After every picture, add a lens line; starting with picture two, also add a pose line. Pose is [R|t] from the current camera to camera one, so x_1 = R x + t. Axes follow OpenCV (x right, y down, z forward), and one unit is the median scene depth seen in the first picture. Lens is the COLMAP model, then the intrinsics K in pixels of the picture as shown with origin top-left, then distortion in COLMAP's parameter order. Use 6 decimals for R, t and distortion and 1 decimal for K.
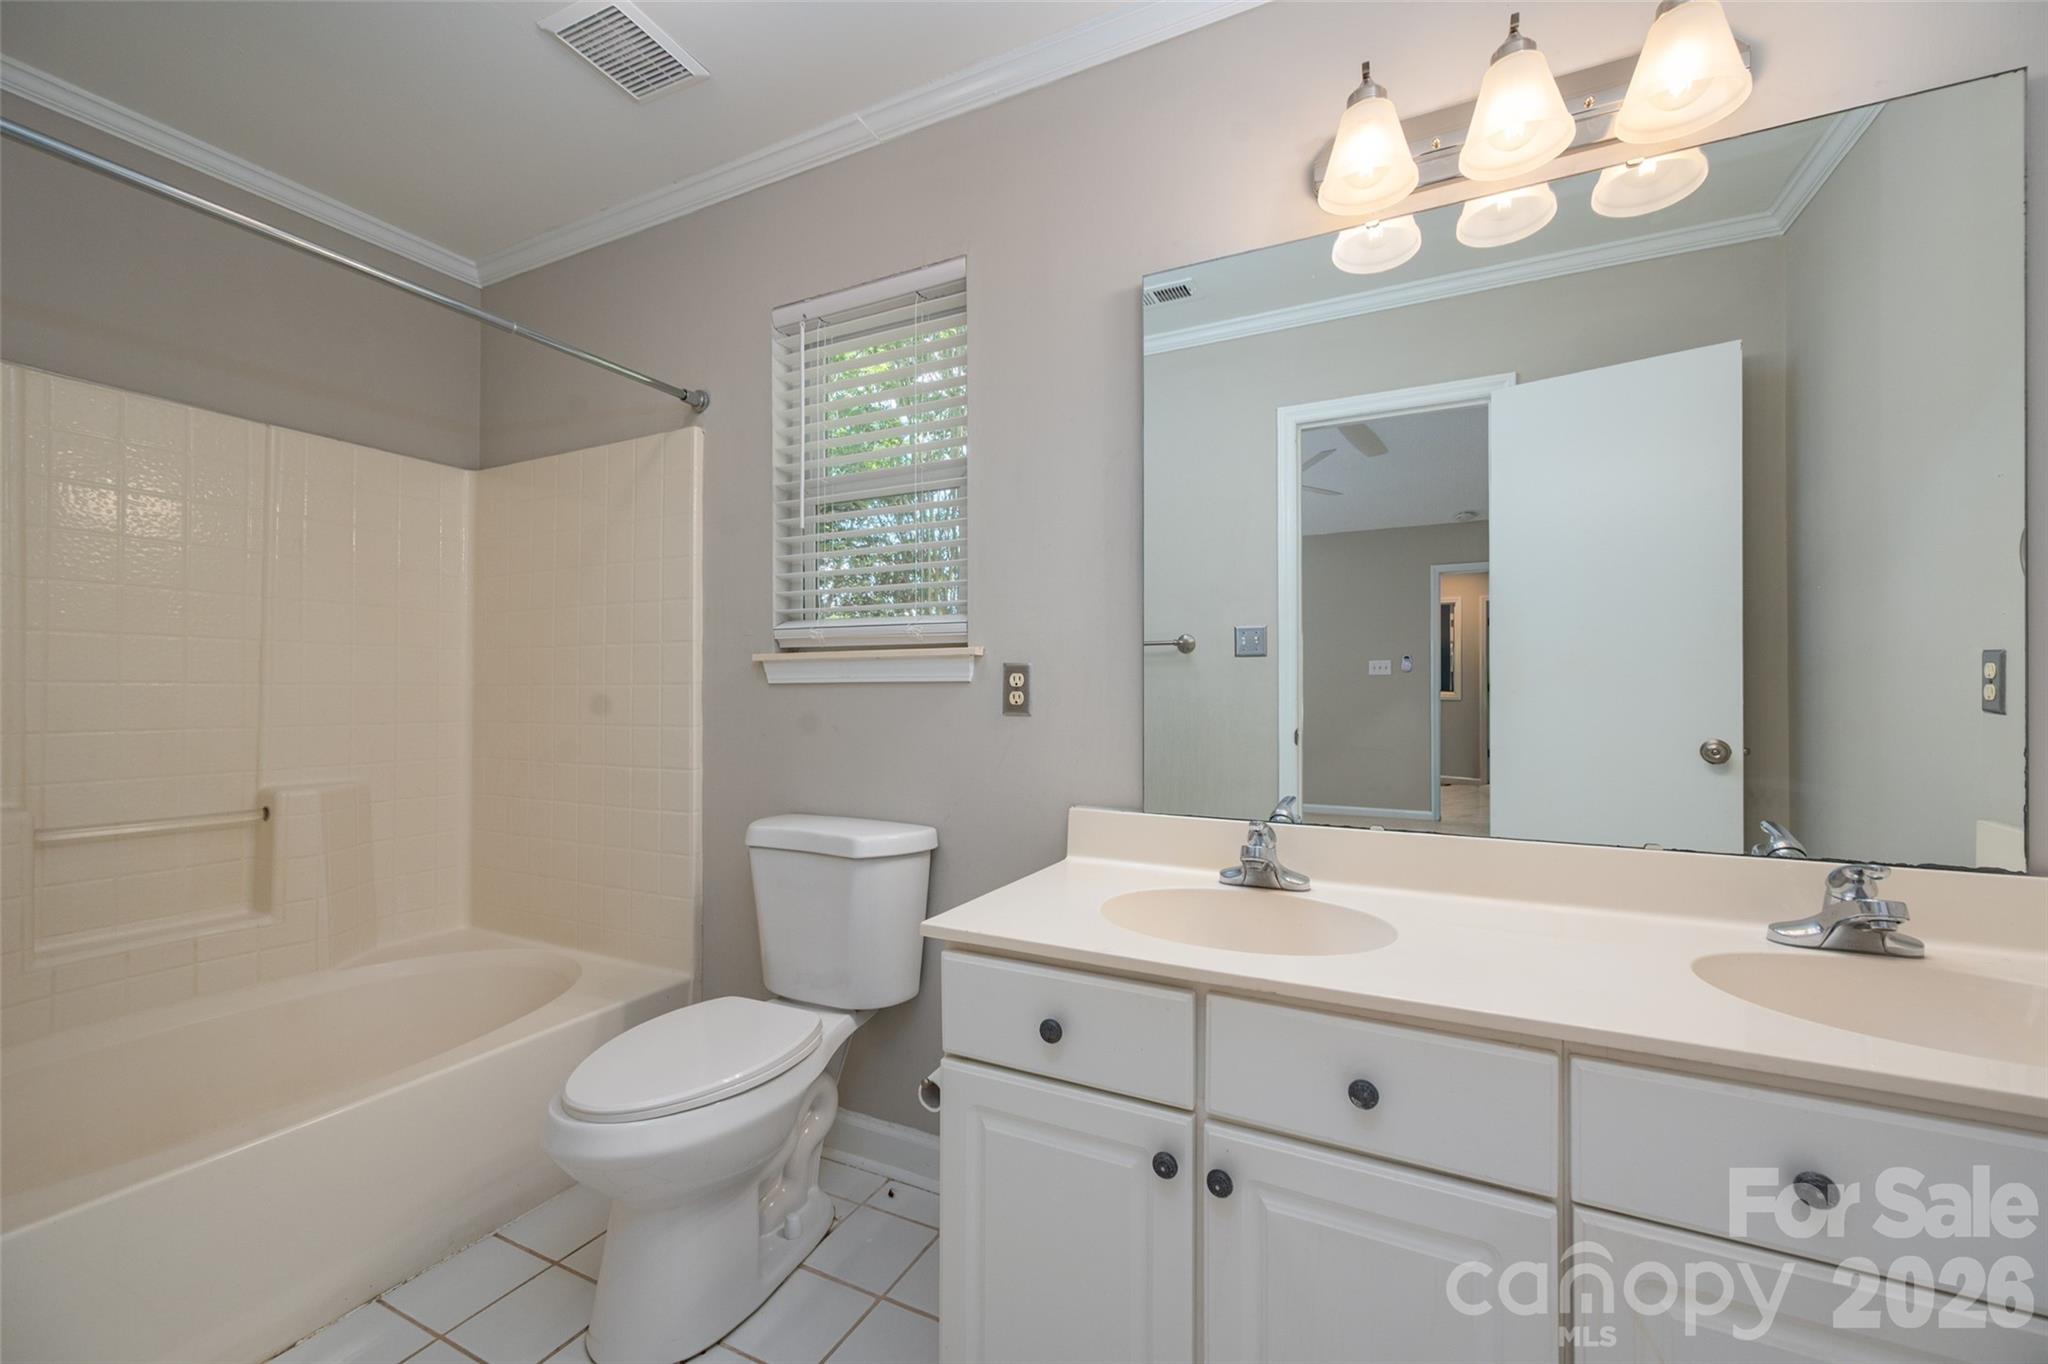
lens RADIAL K [[809.7, 0, 1050.7], [0, 809.7, 690.3], [0, 0, 1]] dist [0.000010, 0.000051]
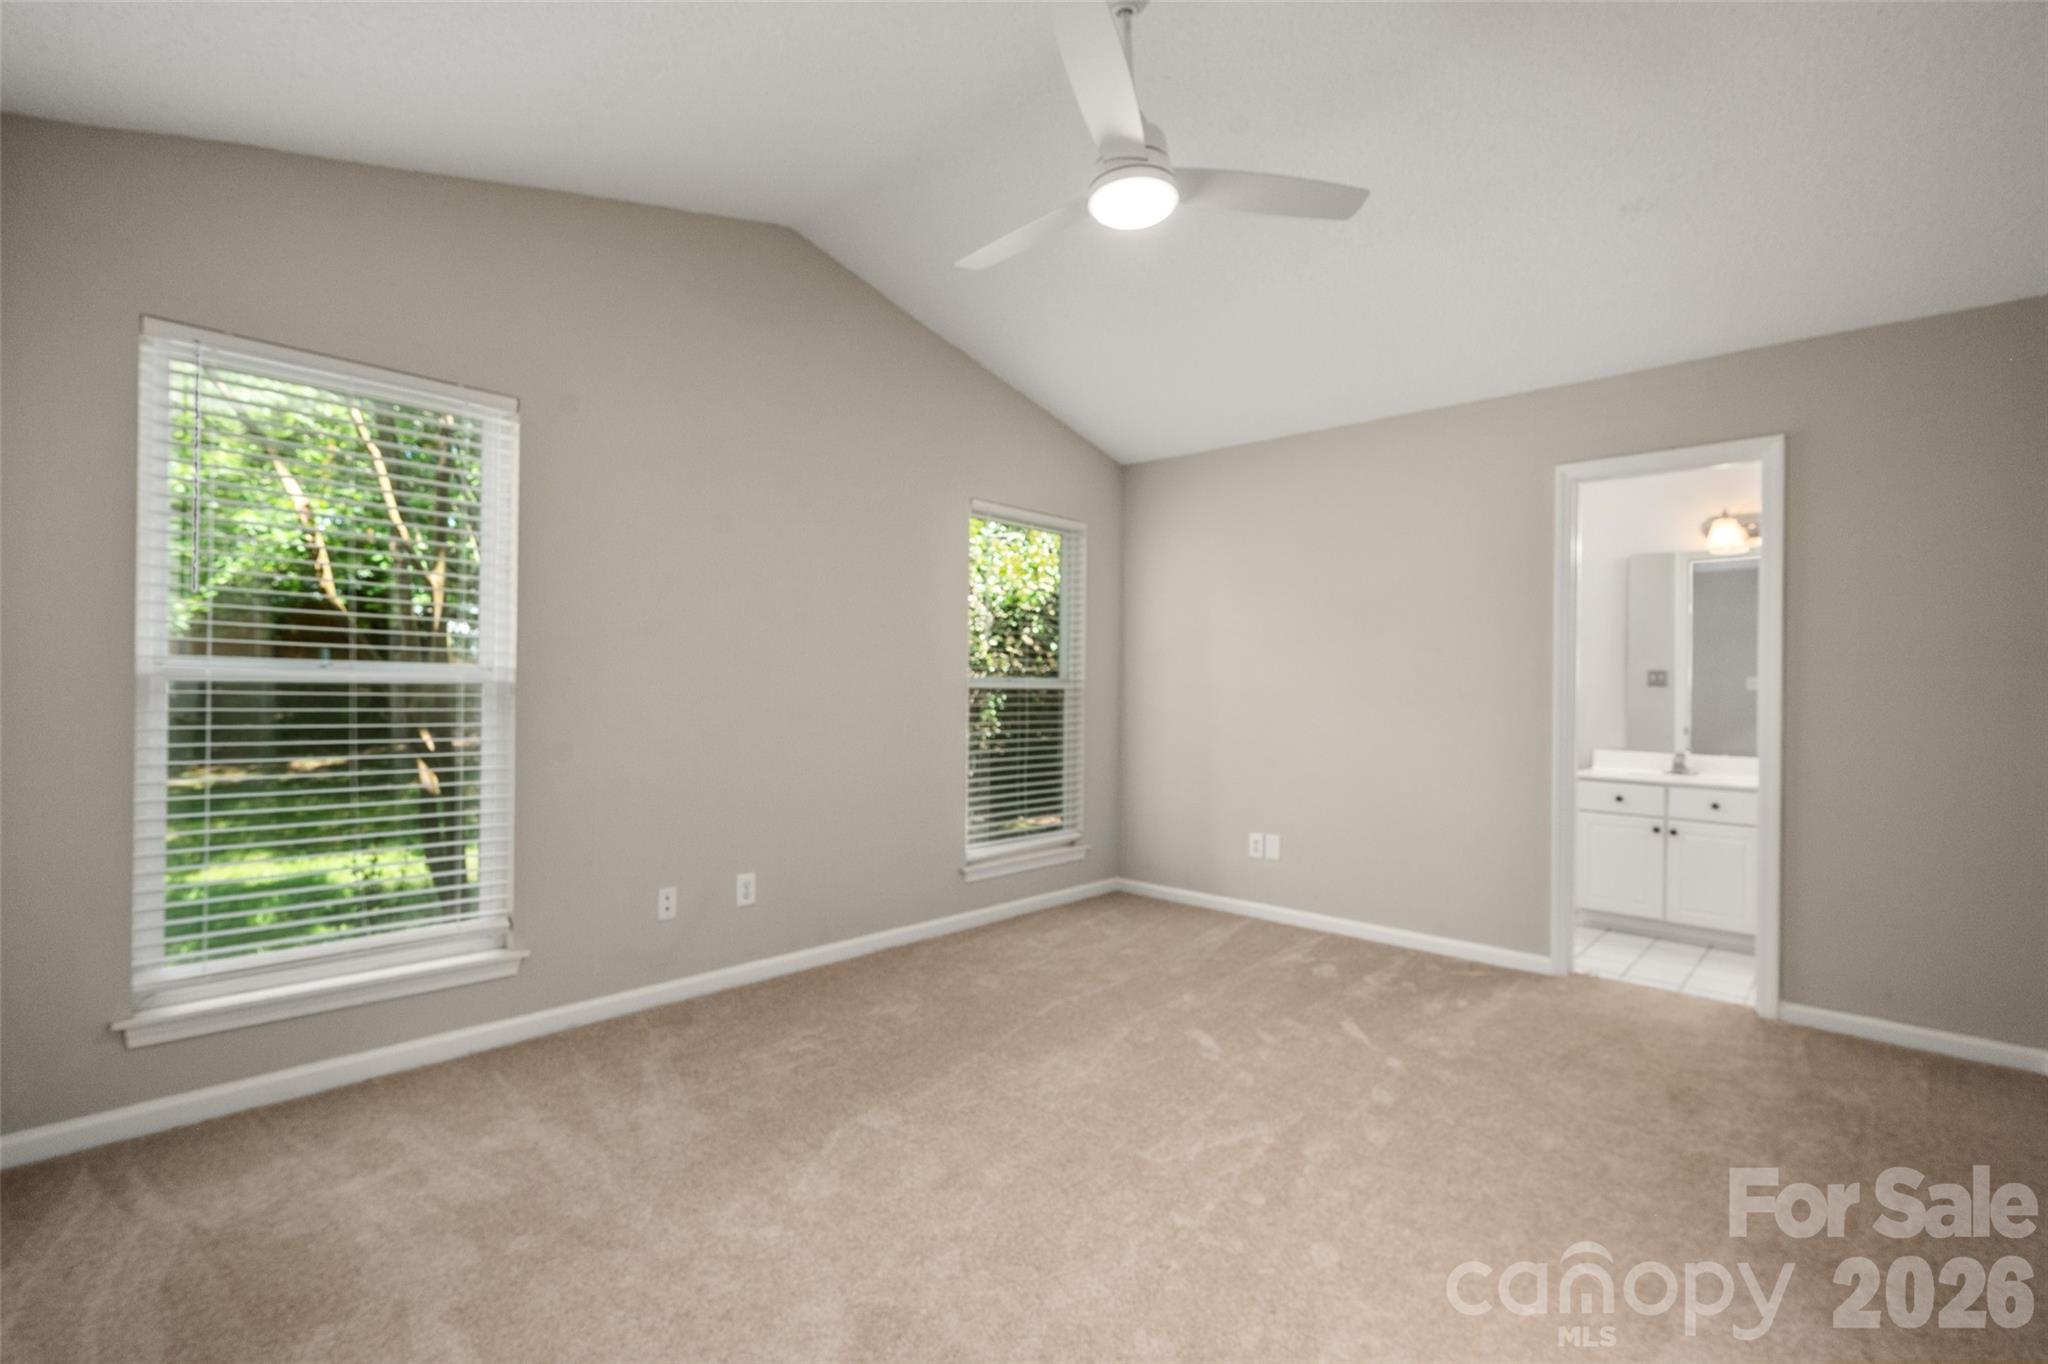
lens RADIAL K [[934.3, 0, 1015.9], [0, 934.3, 688.2], [0, 0, 1]] dist [-0.014918, -0.000007]
pose [[0.956576, 0.010991, -0.291276, -1.084881], [-0.009270, 0.999930, 0.007288, -0.069017], [0.291336, -0.004272, 0.956611, -2.983831]]
